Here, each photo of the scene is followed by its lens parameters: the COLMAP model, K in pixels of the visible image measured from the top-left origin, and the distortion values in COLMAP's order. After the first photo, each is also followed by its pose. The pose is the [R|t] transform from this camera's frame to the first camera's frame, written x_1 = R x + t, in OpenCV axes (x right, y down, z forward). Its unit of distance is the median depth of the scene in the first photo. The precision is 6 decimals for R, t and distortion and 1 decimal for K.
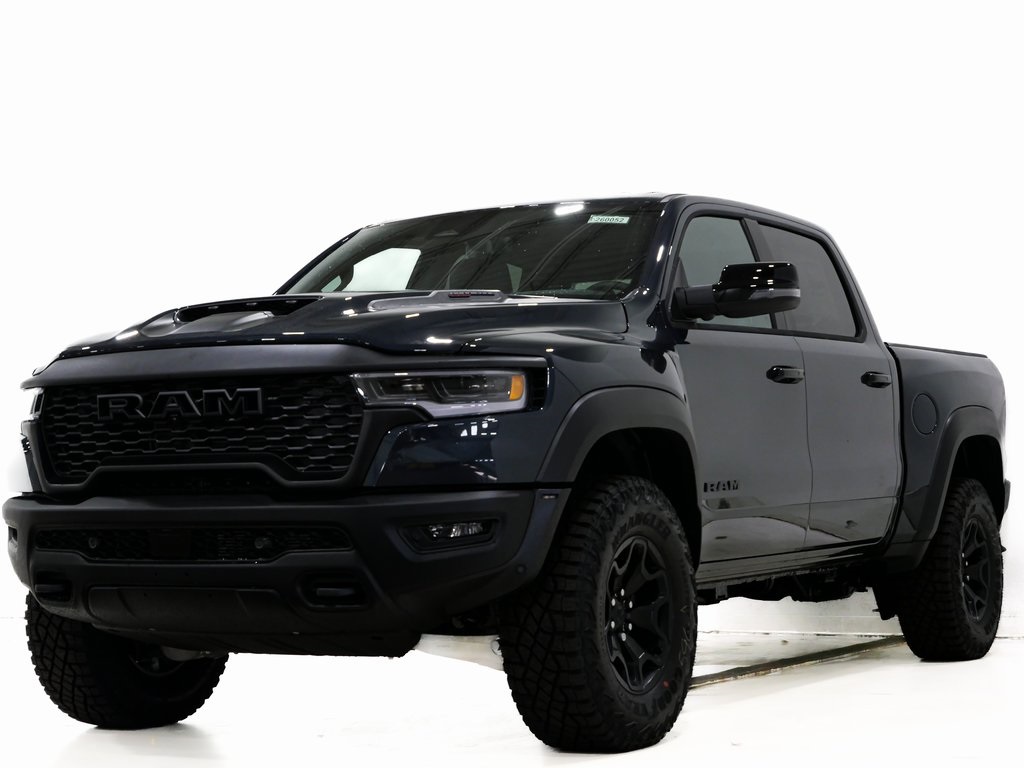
lens RADIAL K [[1961.8, 0, 514.3], [0, 1961.8, 387.2], [0, 0, 1]] dist [-0.021963, 0.000000]
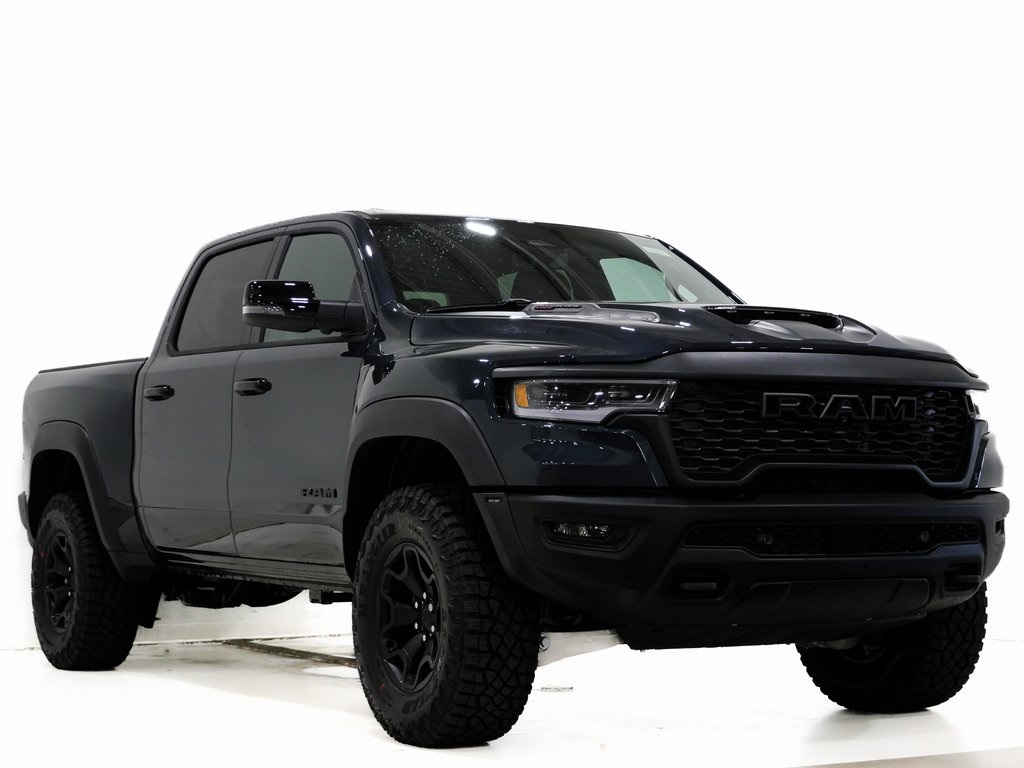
lens RADIAL K [[2034.3, 0, 511.6], [0, 2034.3, 384.2], [0, 0, 1]] dist [0.000157, 0.000000]
pose [[0.514225, 0.061891, 0.855420, -1.200914], [-0.052399, 0.997797, -0.040693, 0.050354], [-0.856053, -0.023898, 0.516335, 0.582165]]
